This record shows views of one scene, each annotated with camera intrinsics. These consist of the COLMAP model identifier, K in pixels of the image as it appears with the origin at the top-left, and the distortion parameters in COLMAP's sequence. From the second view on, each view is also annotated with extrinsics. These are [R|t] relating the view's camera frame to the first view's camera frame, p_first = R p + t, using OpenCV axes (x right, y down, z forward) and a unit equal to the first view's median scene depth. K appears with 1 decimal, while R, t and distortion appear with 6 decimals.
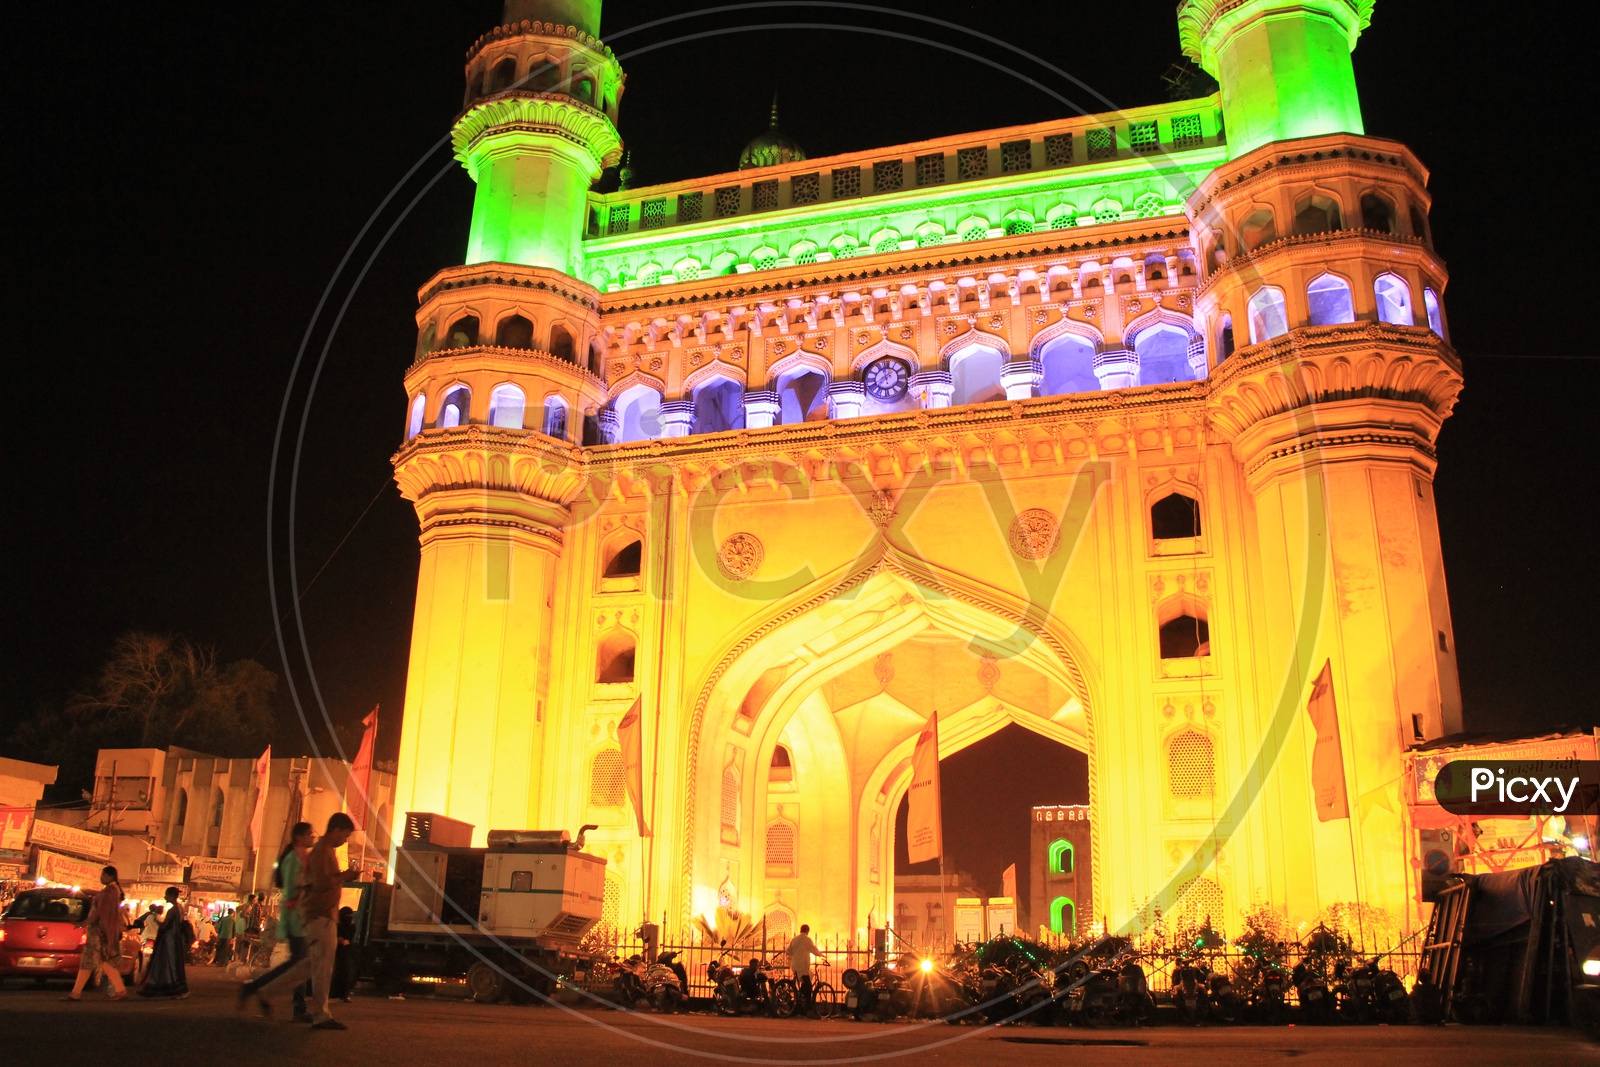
lens RADIAL K [[1310.8, 0, 788.2], [0, 1310.8, 541.0], [0, 0, 1]] dist [-0.182927, 0.138232]
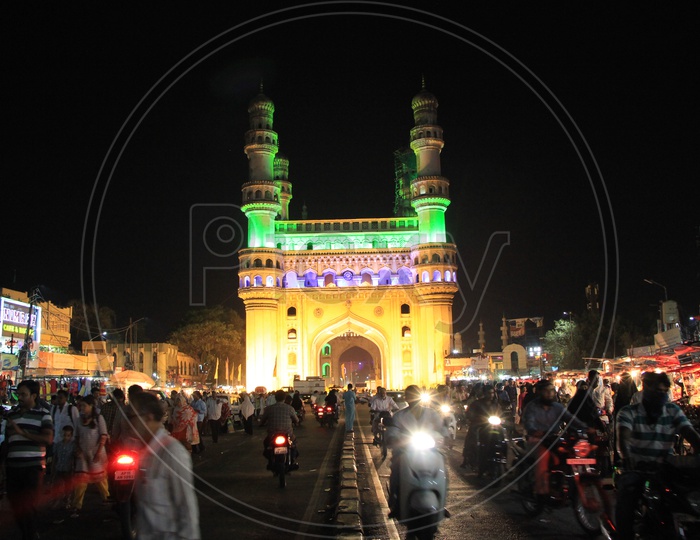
lens RADIAL K [[664.3, 0, 350.0], [0, 664.3, 270.0], [0, 0, 1]] dist [-0.178238, 0.135853]
pose [[0.950263, 0.002392, 0.311439, -0.691100], [-0.049651, 0.988346, 0.143902, -0.505256], [-0.307465, -0.152208, 0.939307, -1.323938]]
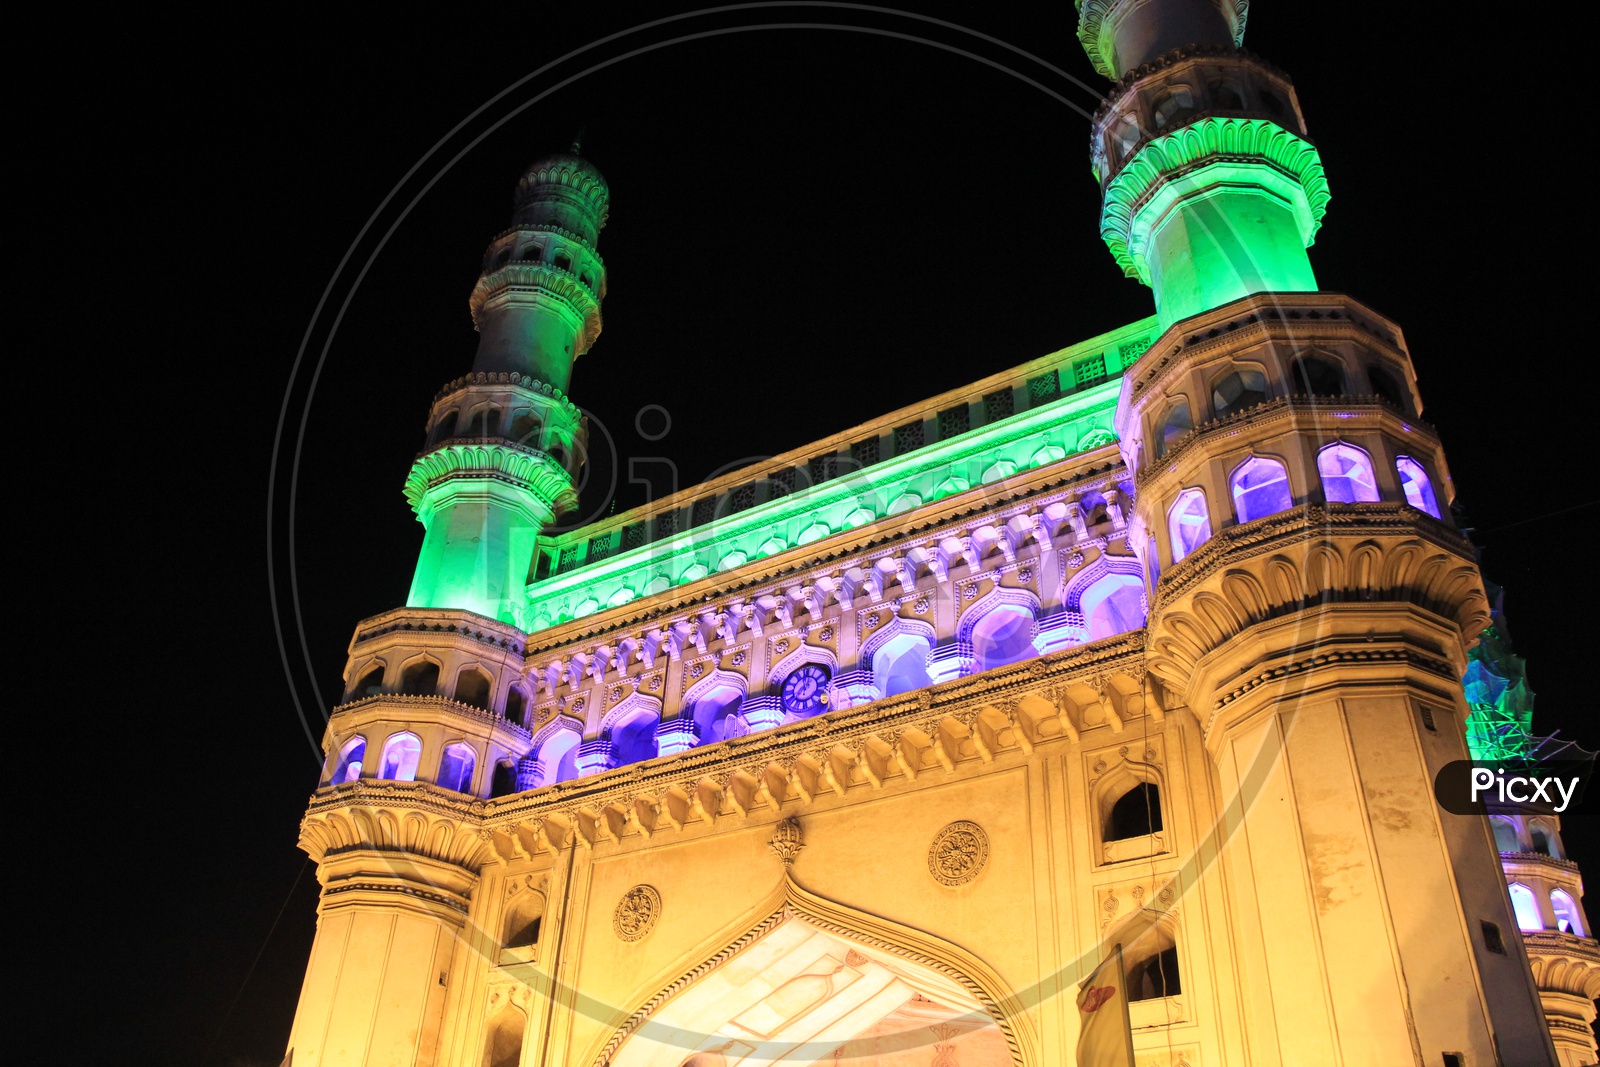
lens RADIAL K [[1310.8, 0, 788.2], [0, 1310.8, 541.0], [0, 0, 1]] dist [-0.182927, 0.138232]
pose [[0.969906, -0.124975, -0.208960, 0.255132], [0.050869, 0.943289, -0.328052, 0.061908], [0.238108, 0.307549, 0.921259, 0.196264]]
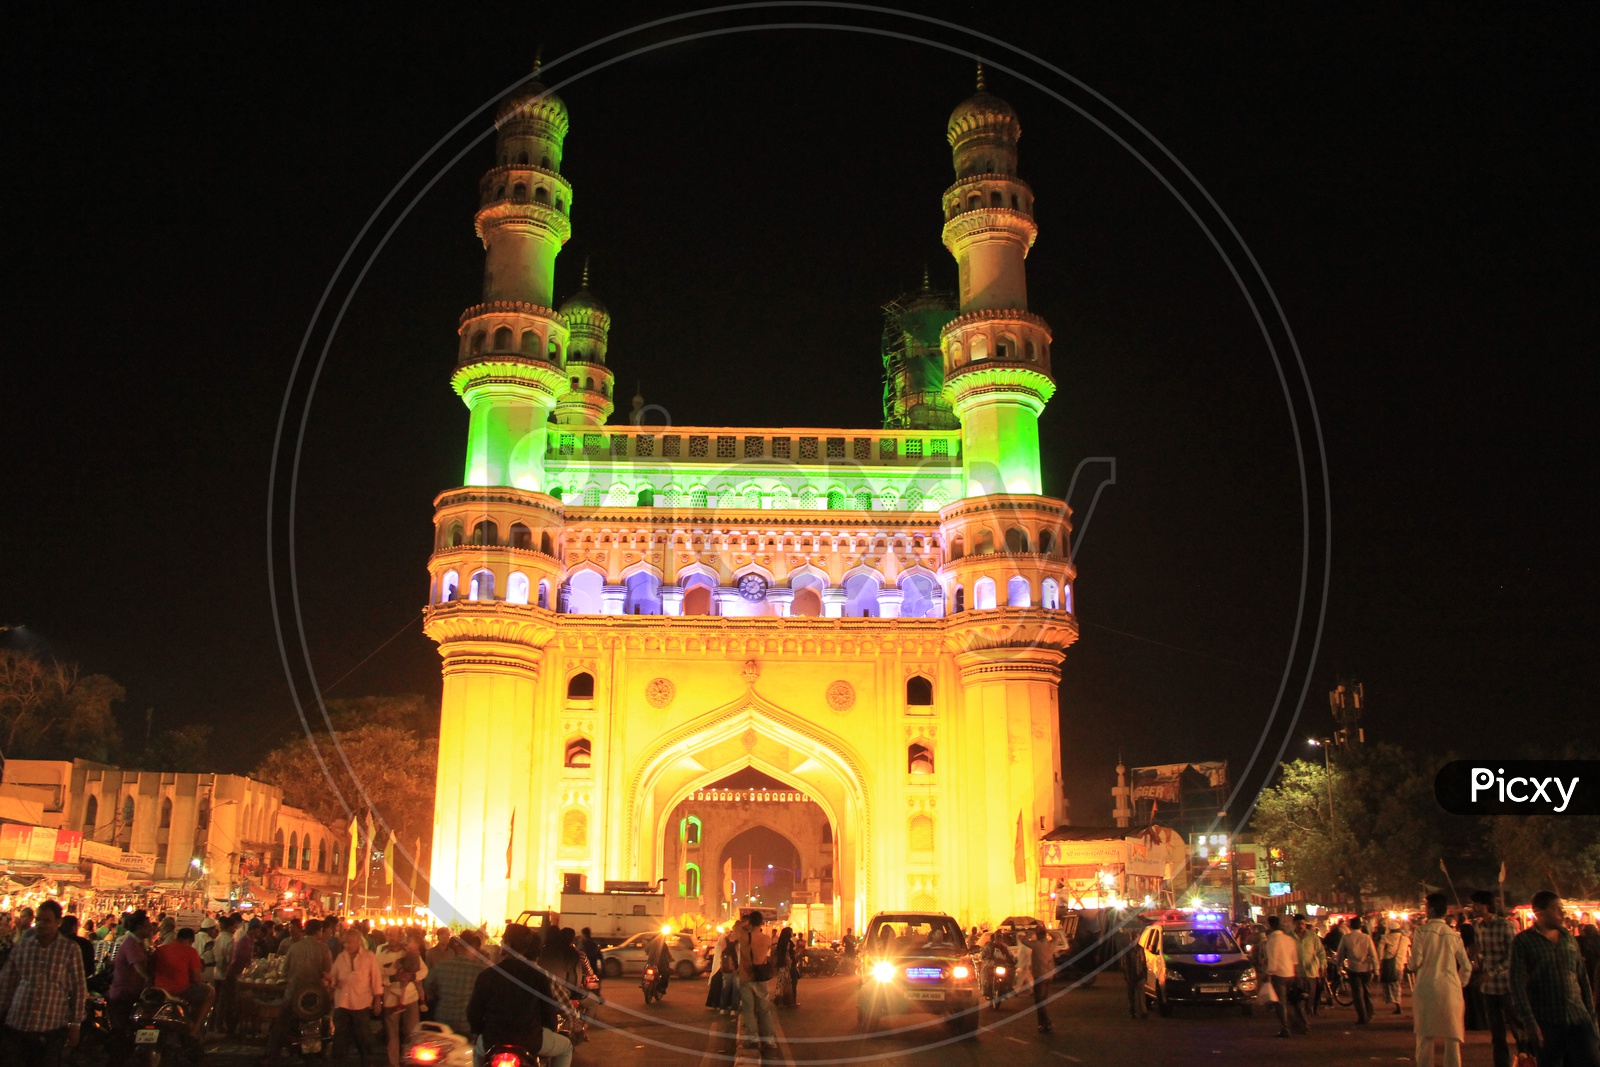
lens RADIAL K [[1310.8, 0, 788.2], [0, 1310.8, 541.0], [0, 0, 1]] dist [-0.182927, 0.138232]
pose [[0.940382, 0.076113, 0.331493, -0.437295], [-0.090750, 0.995455, 0.028878, -0.236874], [-0.327788, -0.057239, 0.943016, -0.567854]]
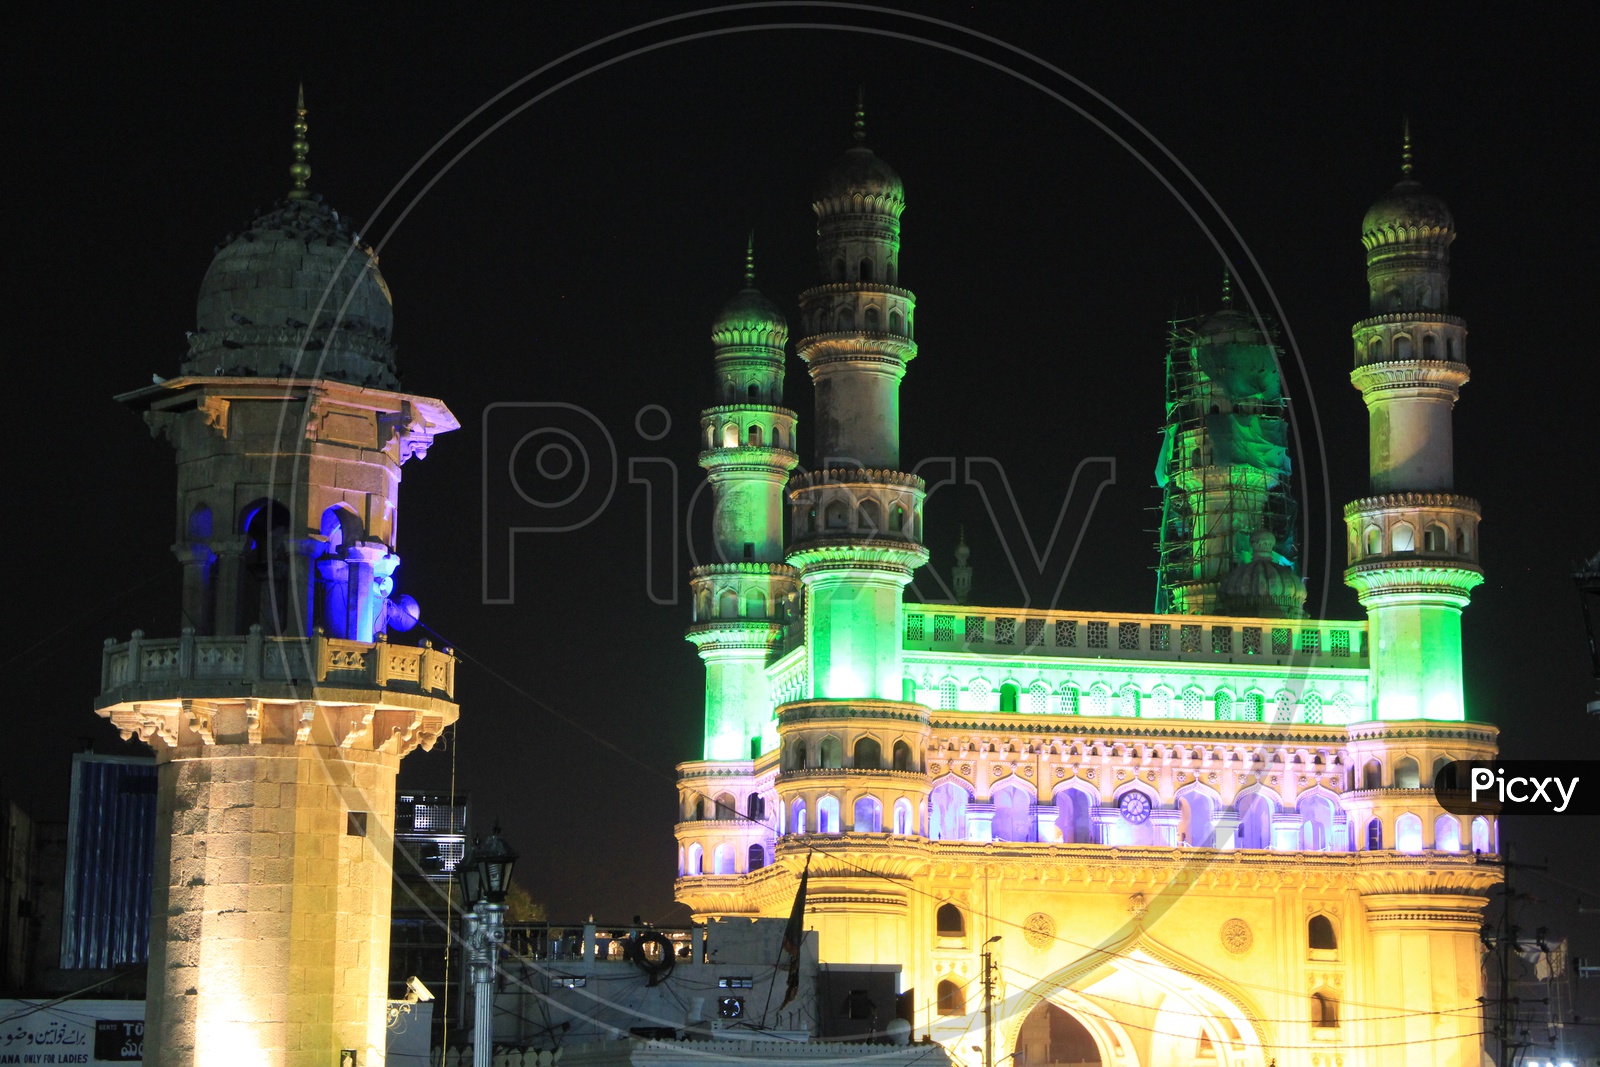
lens RADIAL K [[3472.9, 0, 800.0], [0, 3472.9, 533.5], [0, 0, 1]] dist [0.377449, 0.265919]
pose [[0.869039, 0.066953, 0.490193, -2.170963], [-0.142945, 0.982524, 0.119222, -0.834615], [-0.473643, -0.173679, 0.863422, -2.110645]]
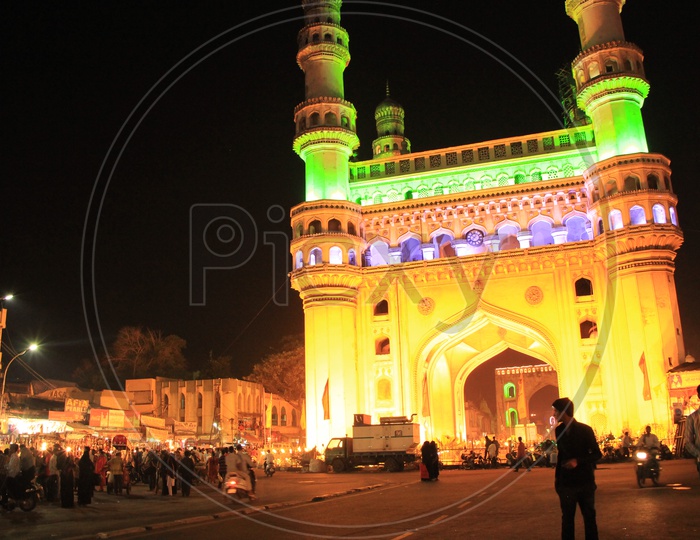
lens RADIAL K [[664.3, 0, 350.0], [0, 664.3, 270.0], [0, 0, 1]] dist [-0.178238, 0.135853]
pose [[0.998333, -0.057497, 0.005020, -0.198543], [0.057097, 0.996586, 0.059639, -0.156353], [-0.008432, -0.059253, 0.998207, -0.384973]]
